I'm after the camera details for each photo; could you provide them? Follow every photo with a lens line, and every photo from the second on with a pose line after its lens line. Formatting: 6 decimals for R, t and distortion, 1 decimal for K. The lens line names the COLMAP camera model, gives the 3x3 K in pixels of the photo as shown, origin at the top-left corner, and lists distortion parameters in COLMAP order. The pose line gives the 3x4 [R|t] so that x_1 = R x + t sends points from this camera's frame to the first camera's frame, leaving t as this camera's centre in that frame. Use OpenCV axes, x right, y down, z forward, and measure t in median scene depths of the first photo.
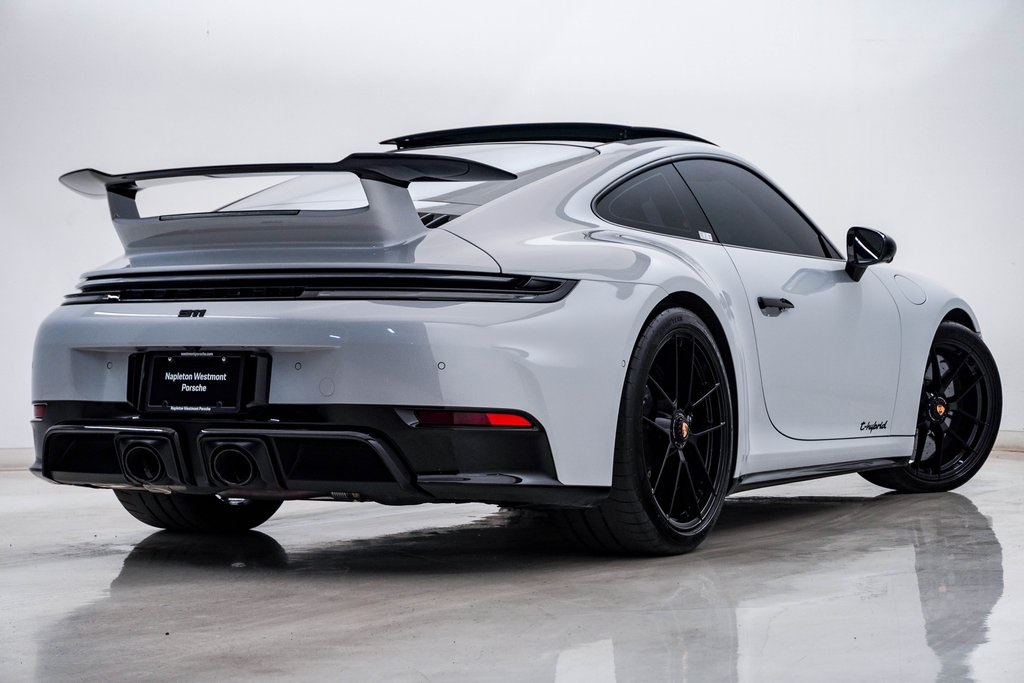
lens RADIAL K [[2230.9, 0, 511.9], [0, 2230.9, 336.0], [0, 0, 1]] dist [0.008613, 0.000000]
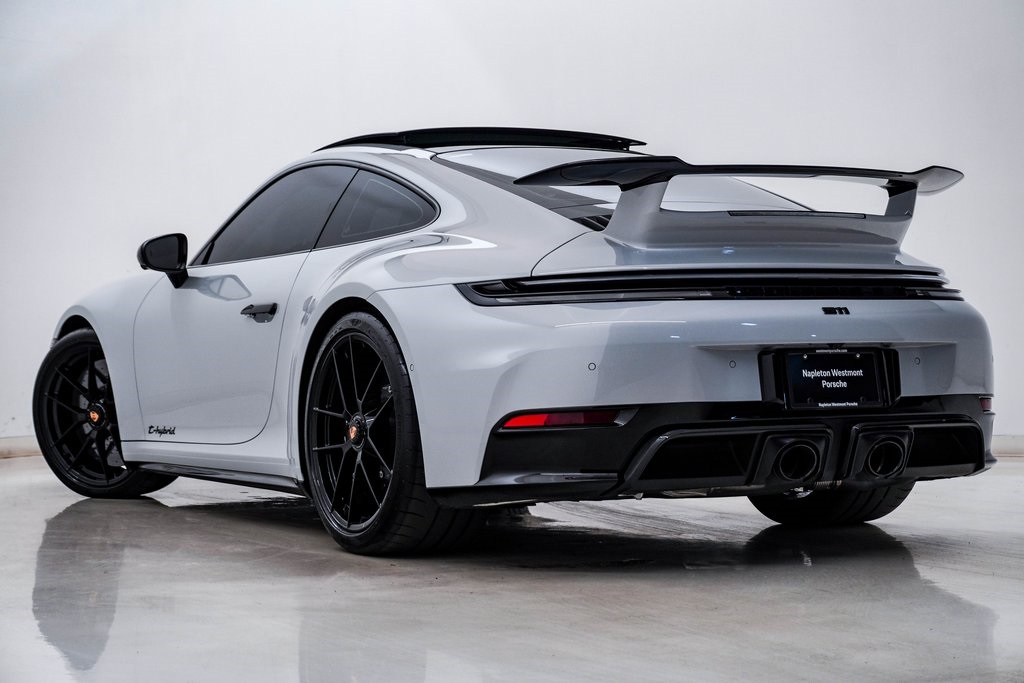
lens RADIAL K [[2230.9, 0, 508.9], [0, 2230.9, 343.4], [0, 0, 1]] dist [0.008613, 0.000000]
pose [[0.503273, -0.004679, 0.864115, -1.093565], [0.008824, 0.999961, 0.000275, 0.003084], [-0.864082, 0.007487, 0.503295, 0.615026]]
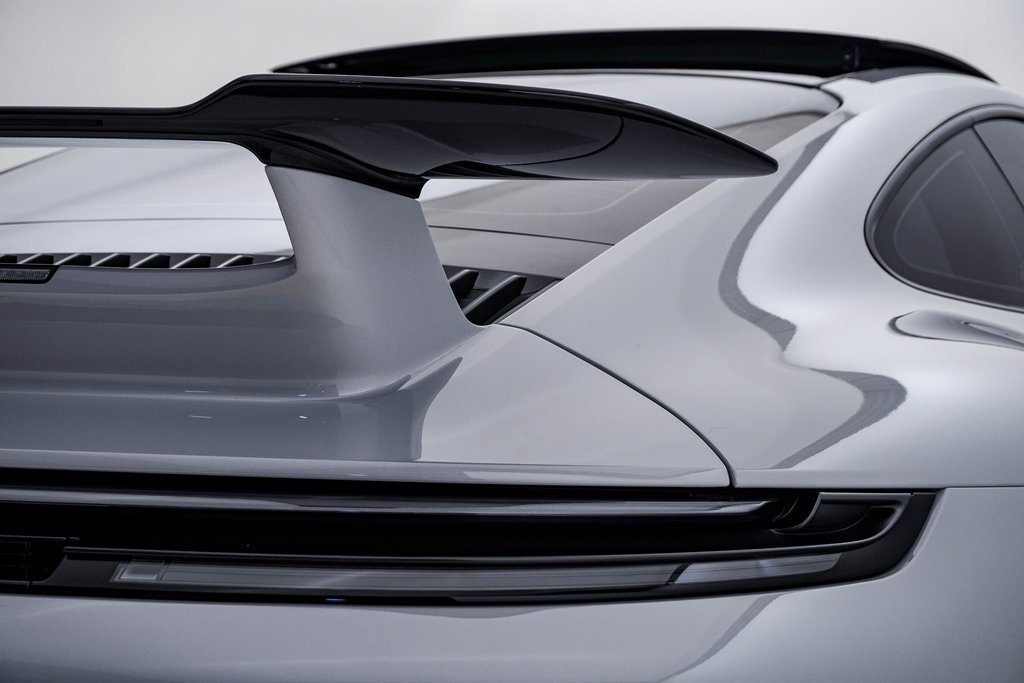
lens RADIAL K [[2230.9, 0, 509.2], [0, 2230.9, 342.0], [0, 0, 1]] dist [0.008613, 0.000000]
pose [[0.996561, 0.008686, 0.082408, -0.059390], [-0.010353, 0.999750, 0.019822, -0.053087], [-0.082215, -0.020607, 0.996402, 0.700415]]
